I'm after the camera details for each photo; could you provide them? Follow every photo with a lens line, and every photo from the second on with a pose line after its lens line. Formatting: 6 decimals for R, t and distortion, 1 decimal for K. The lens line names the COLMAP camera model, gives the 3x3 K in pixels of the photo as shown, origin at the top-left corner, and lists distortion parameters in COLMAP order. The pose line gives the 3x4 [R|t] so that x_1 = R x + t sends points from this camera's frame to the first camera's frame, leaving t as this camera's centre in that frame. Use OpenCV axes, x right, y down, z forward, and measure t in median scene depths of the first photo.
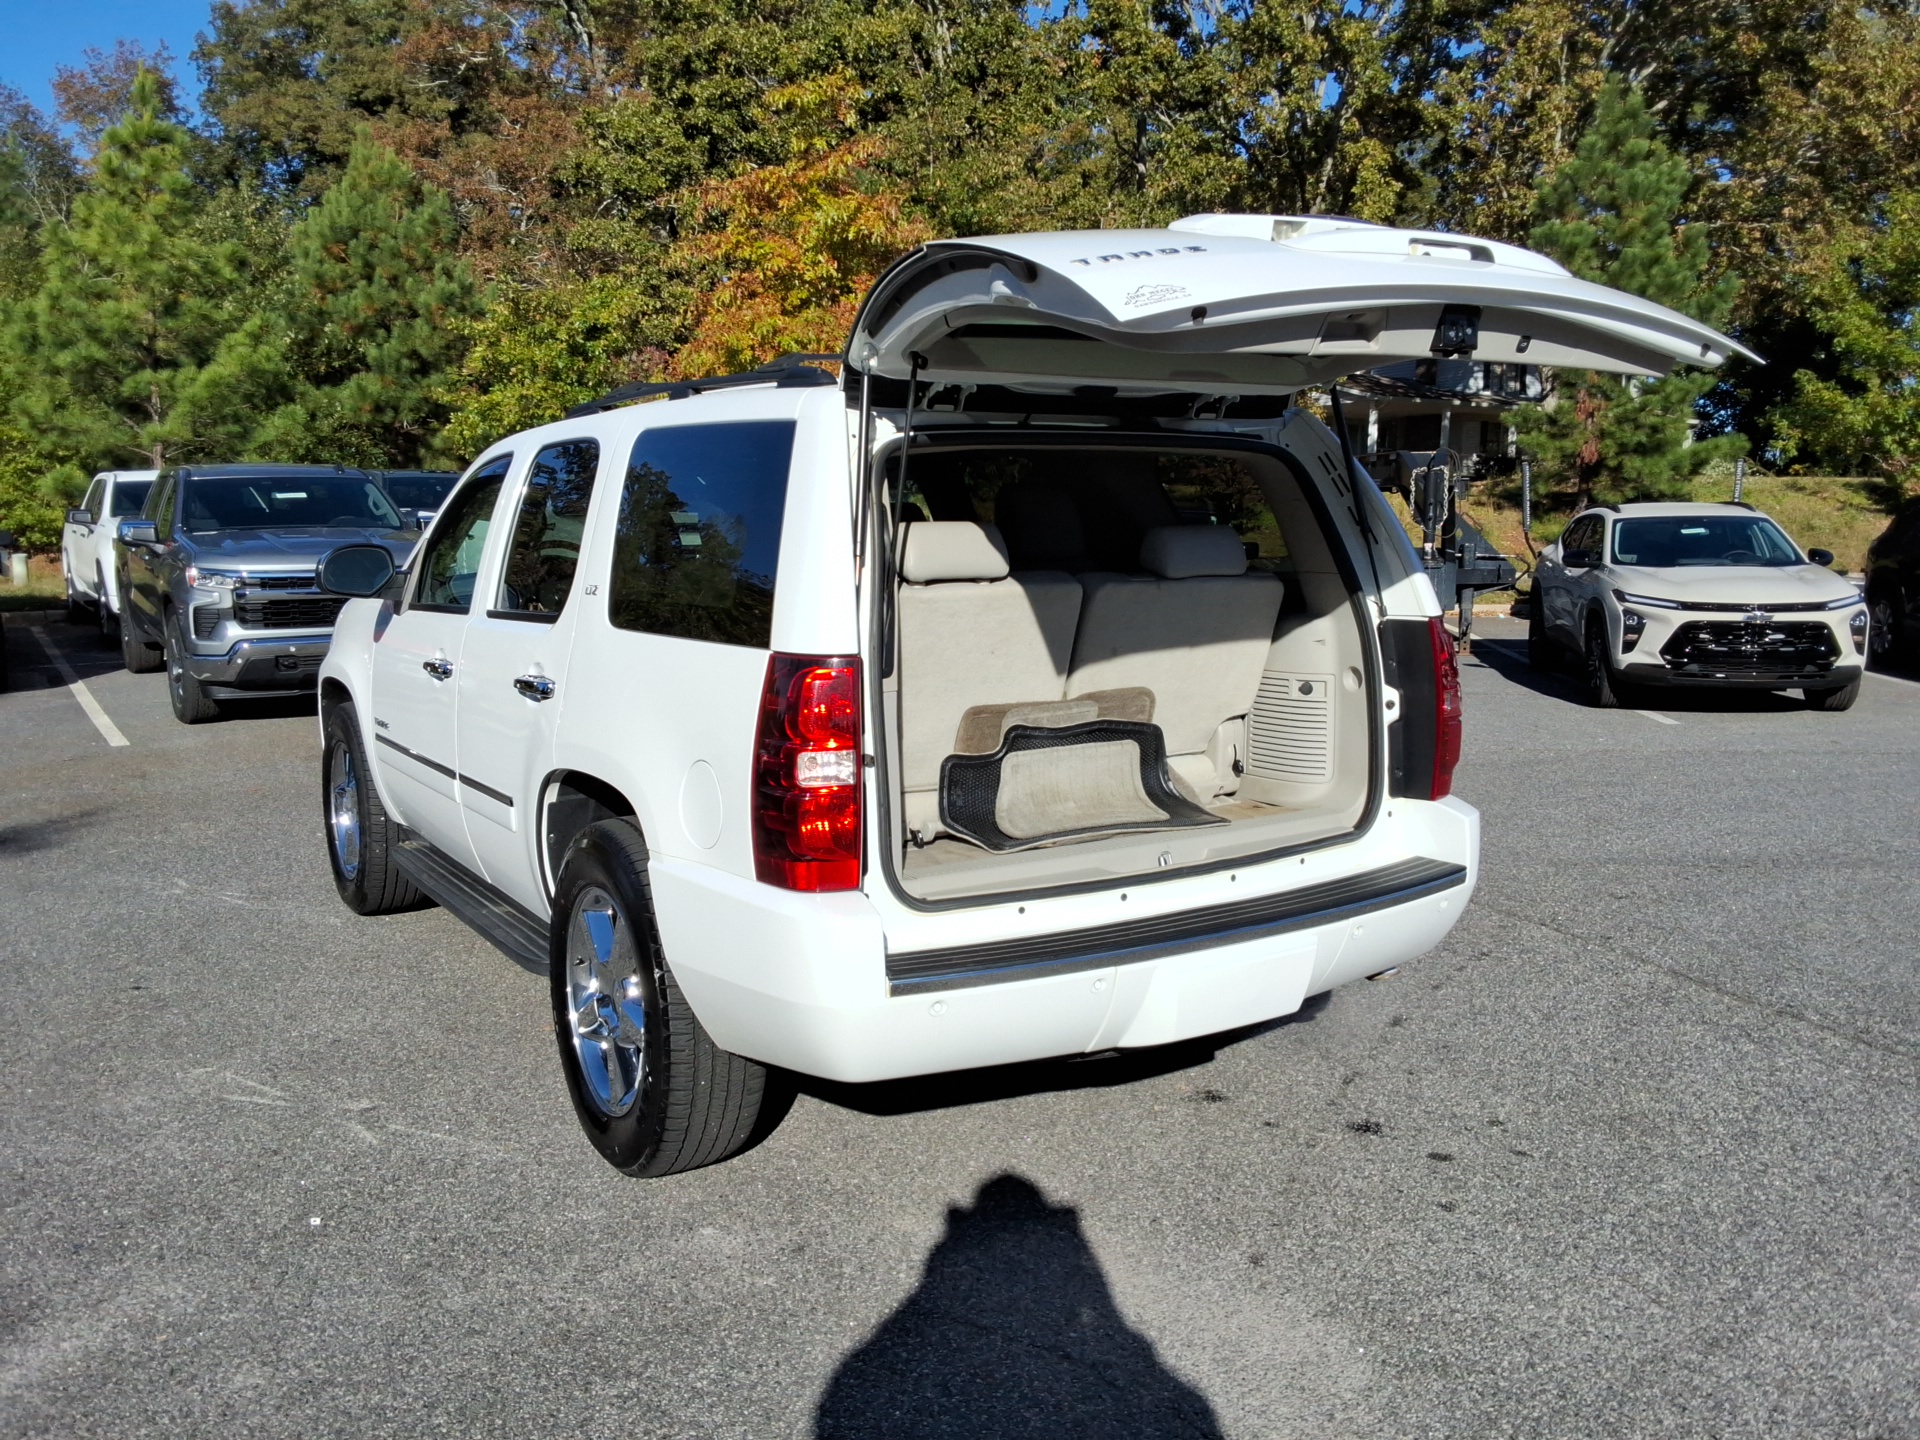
lens RADIAL K [[1533.9, 0, 976.4], [0, 1533.9, 730.3], [0, 0, 1]] dist [0.088519, -0.129657]
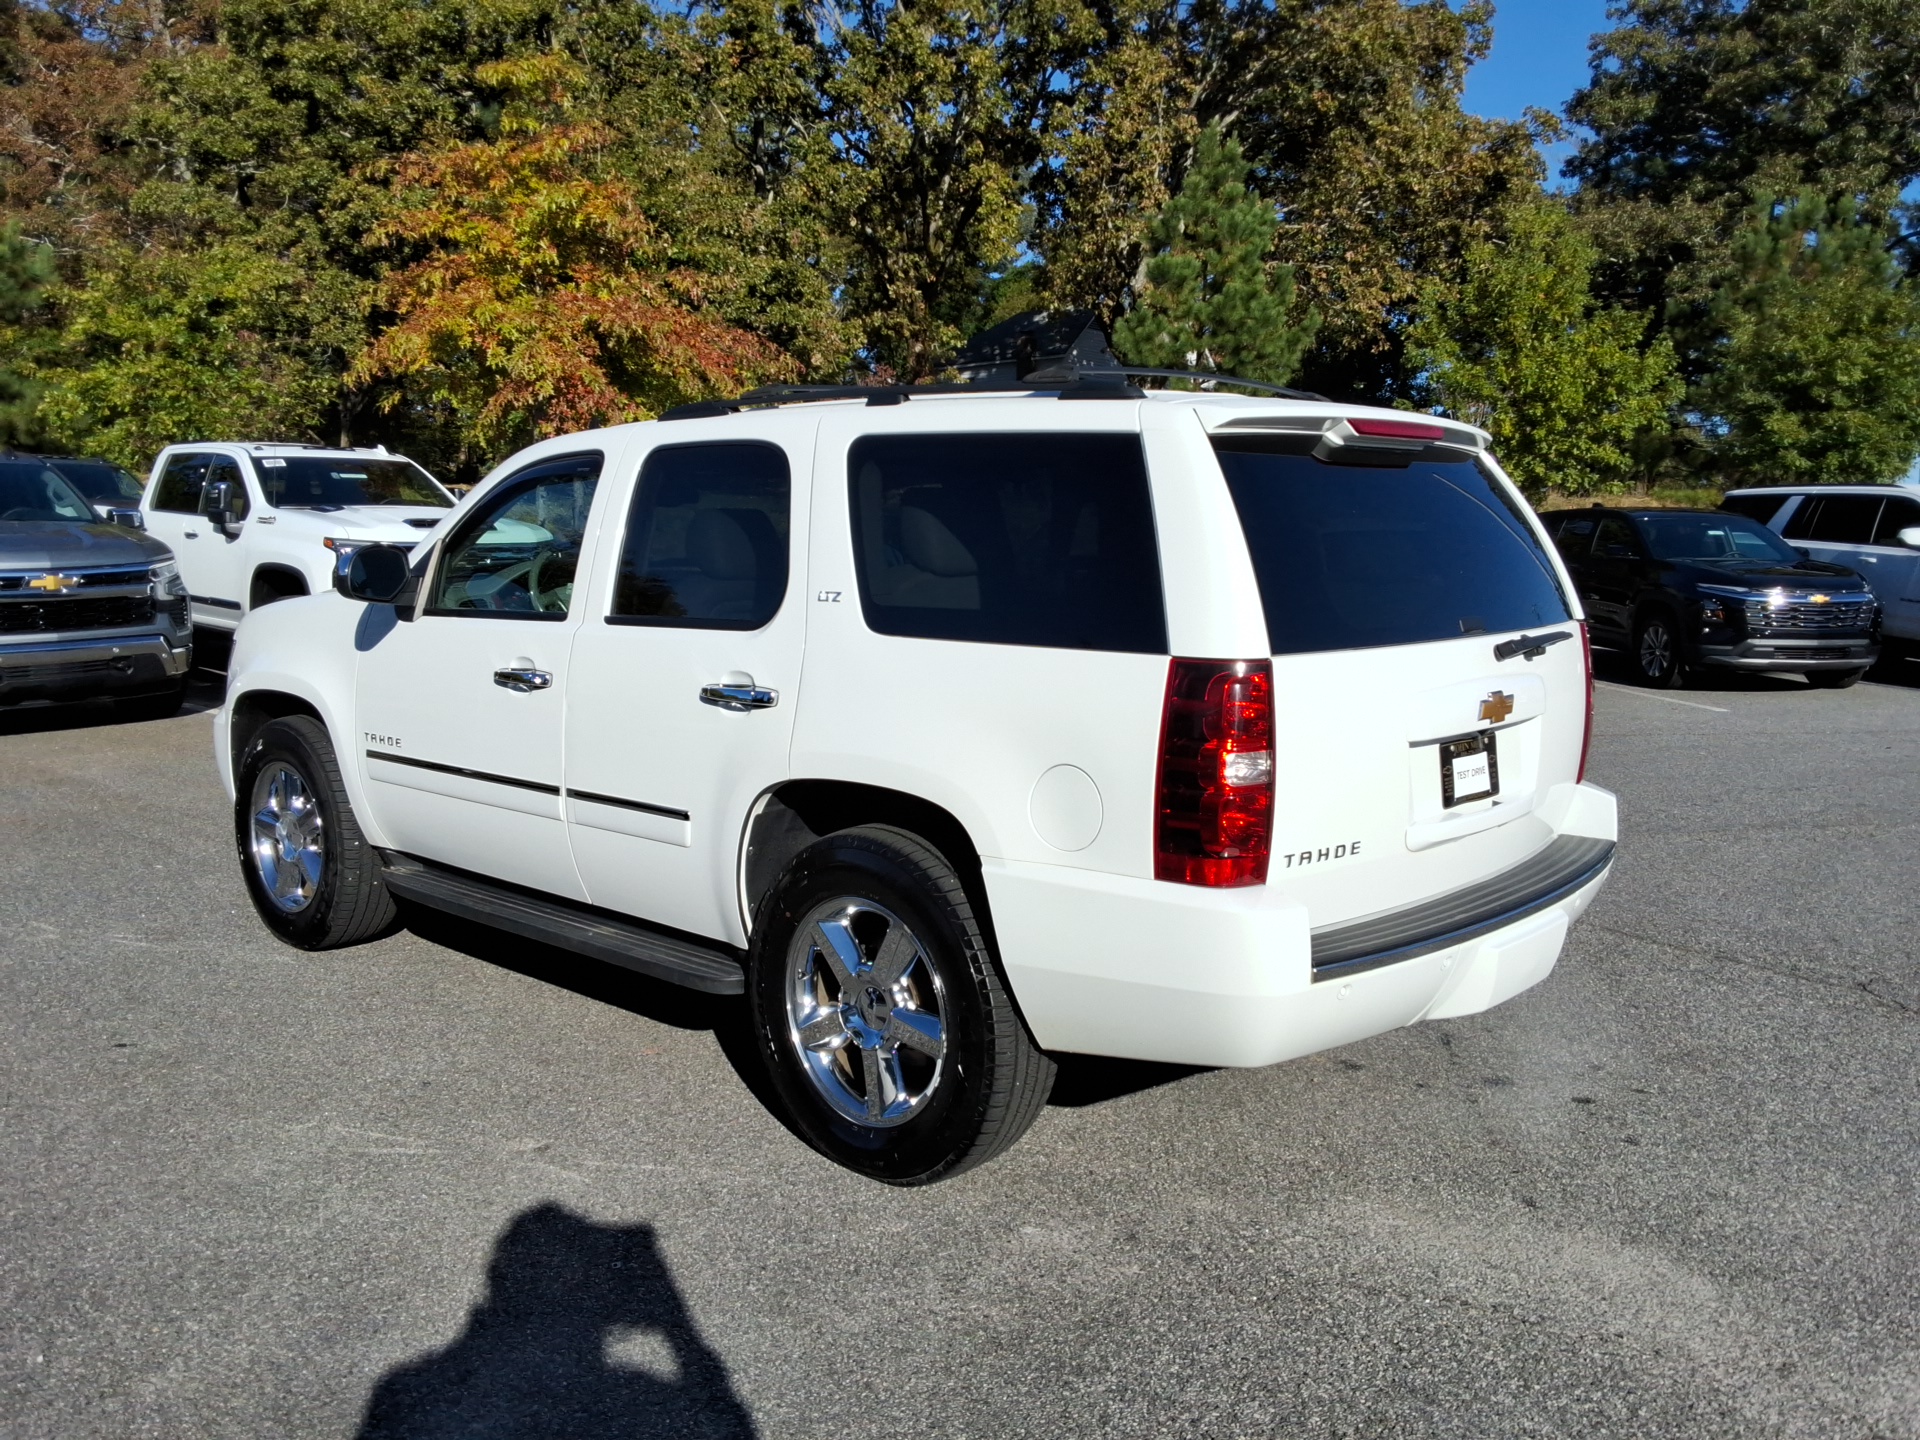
lens RADIAL K [[1533.9, 0, 975.3], [0, 1533.9, 724.3], [0, 0, 1]] dist [0.088519, -0.129657]
pose [[0.963745, -0.020420, 0.266041, -0.046551], [0.021919, 0.999756, -0.002666, -0.000464], [-0.265922, 0.008401, 0.963958, 0.003928]]
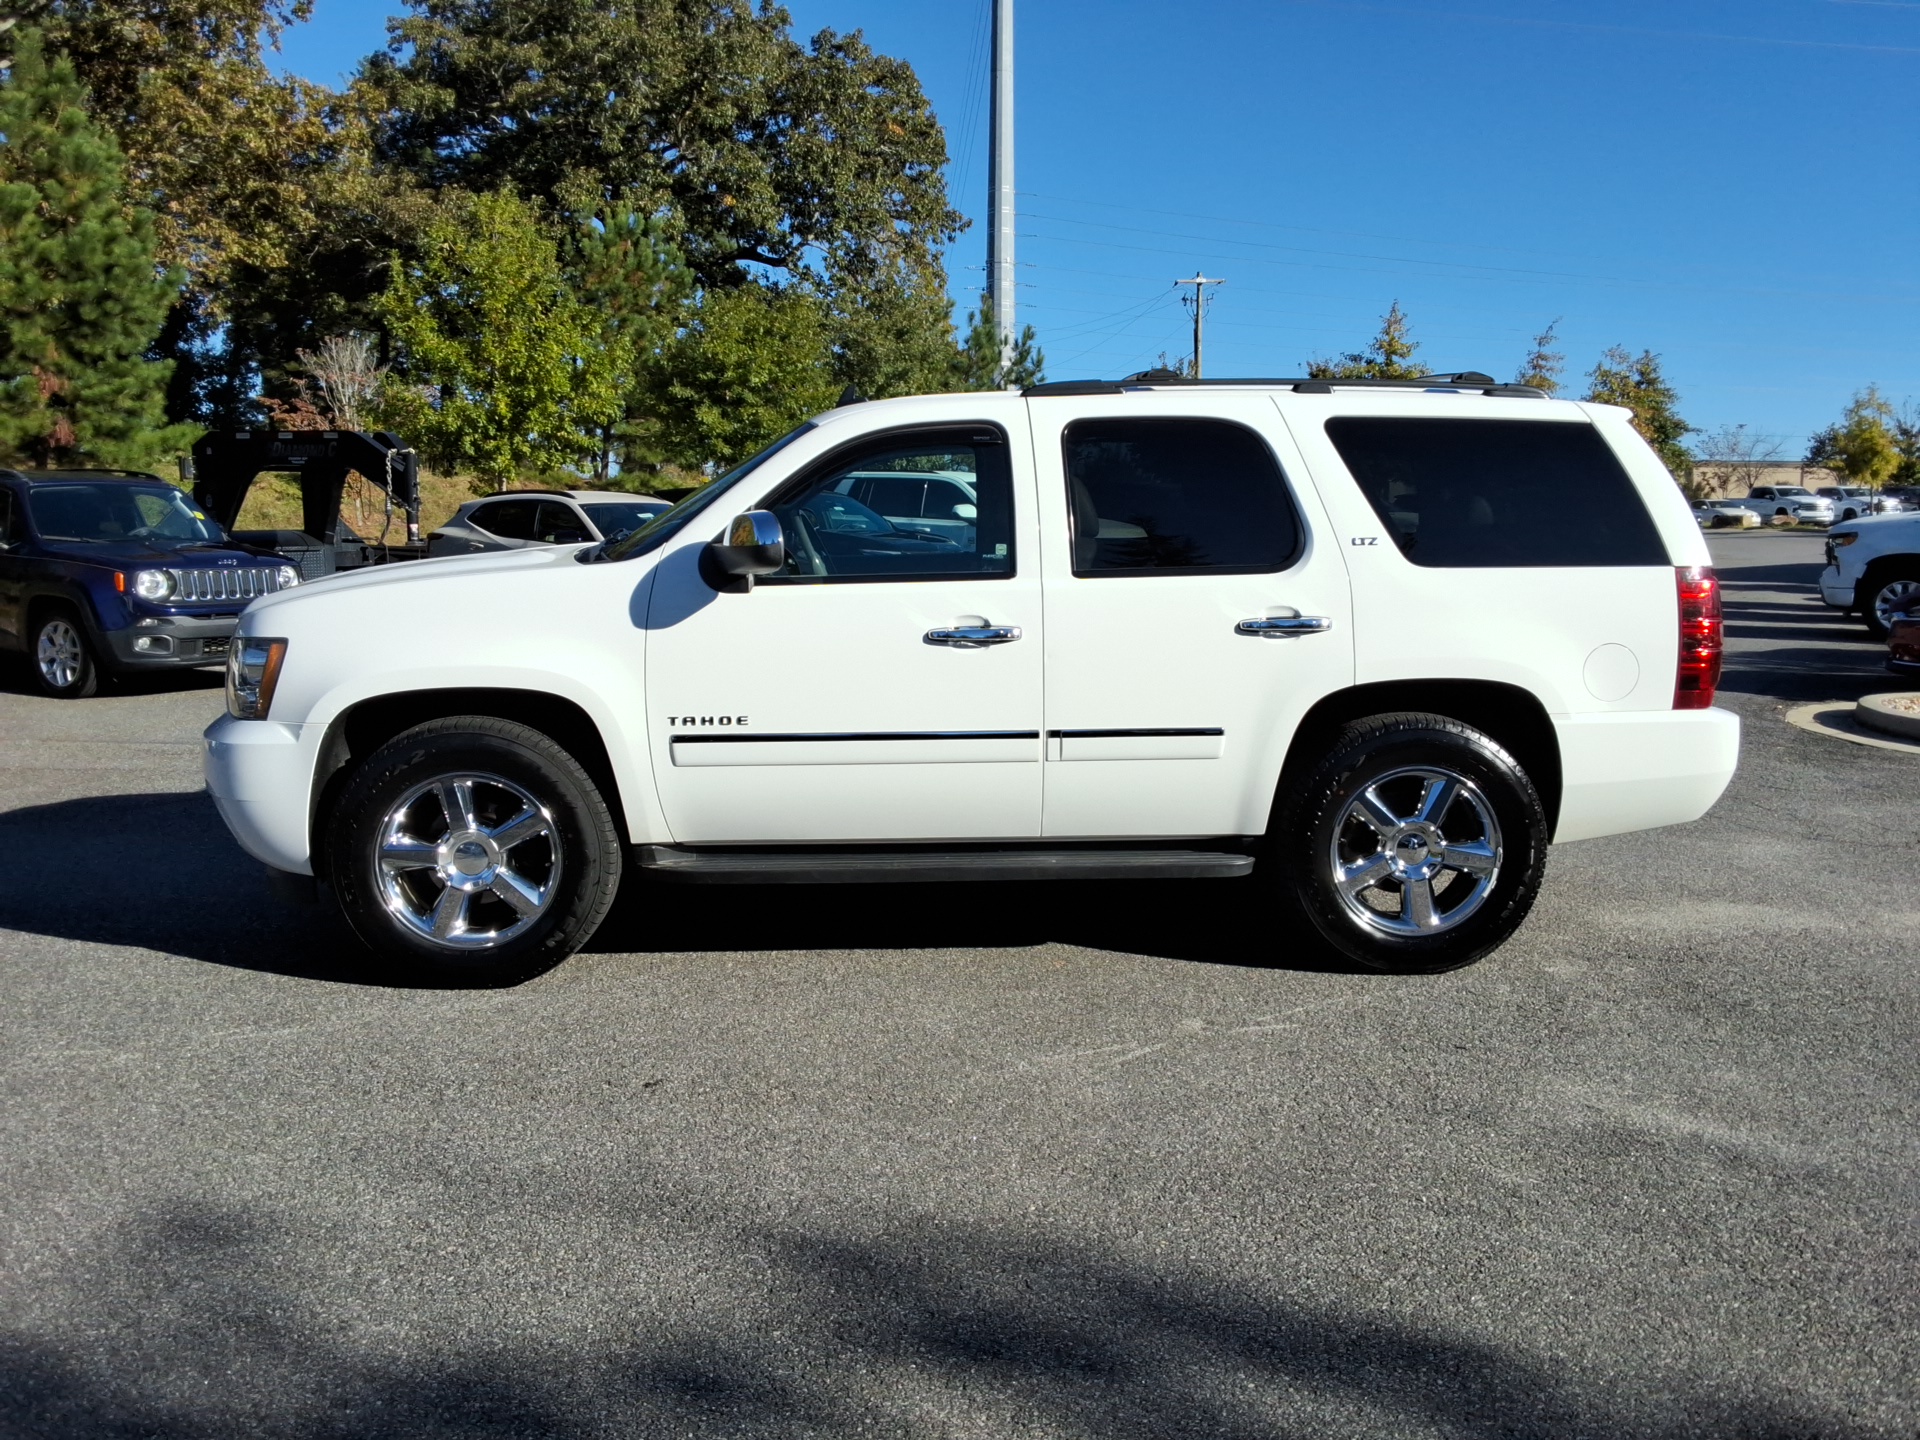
lens RADIAL K [[1533.9, 0, 999.6], [0, 1533.9, 715.6], [0, 0, 1]] dist [0.088519, -0.129657]
pose [[0.485625, -0.106650, 0.867637, -0.169834], [0.110470, 0.992060, 0.060114, -0.006526], [-0.867159, 0.066655, 0.493550, 0.072039]]
